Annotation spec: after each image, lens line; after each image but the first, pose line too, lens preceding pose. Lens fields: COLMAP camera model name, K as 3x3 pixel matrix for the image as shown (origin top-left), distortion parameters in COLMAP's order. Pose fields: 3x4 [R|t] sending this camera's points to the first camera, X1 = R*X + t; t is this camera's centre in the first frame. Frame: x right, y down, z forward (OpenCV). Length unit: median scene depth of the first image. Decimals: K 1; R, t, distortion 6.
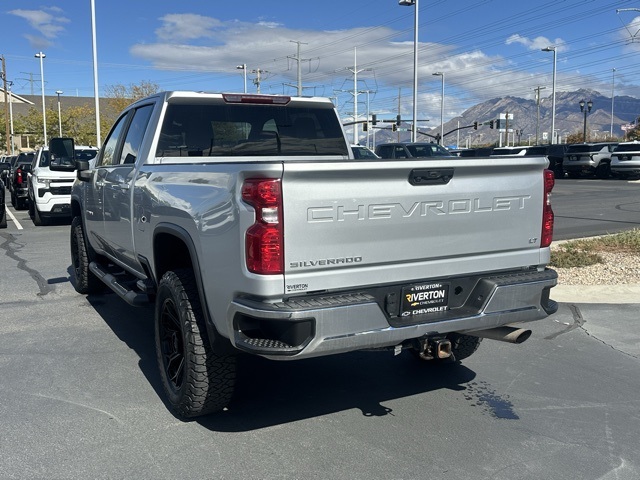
lens RADIAL K [[654.5, 0, 322.7], [0, 654.5, 242.4], [0, 0, 1]] dist [0.177446, -0.351101]
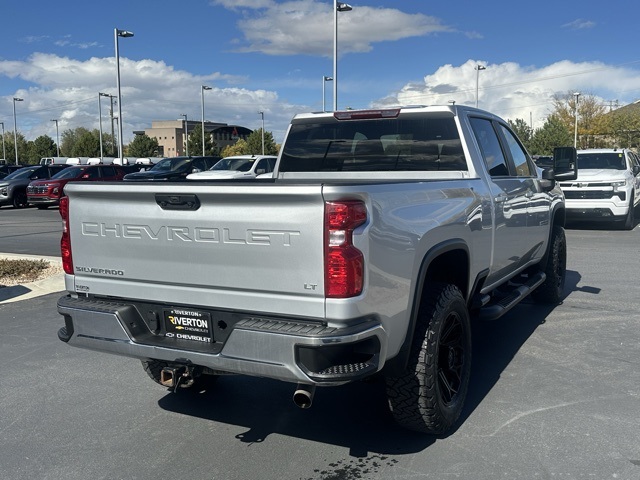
lens RADIAL K [[651.6, 0, 320.0], [0, 651.6, 240.0], [0, 0, 1]] dist [0.159877, -0.305190]
pose [[0.563008, 0.100051, -0.820373, 0.977759], [-0.101420, 0.993507, 0.051564, -0.102588], [0.820205, 0.054171, 0.569500, 0.547681]]
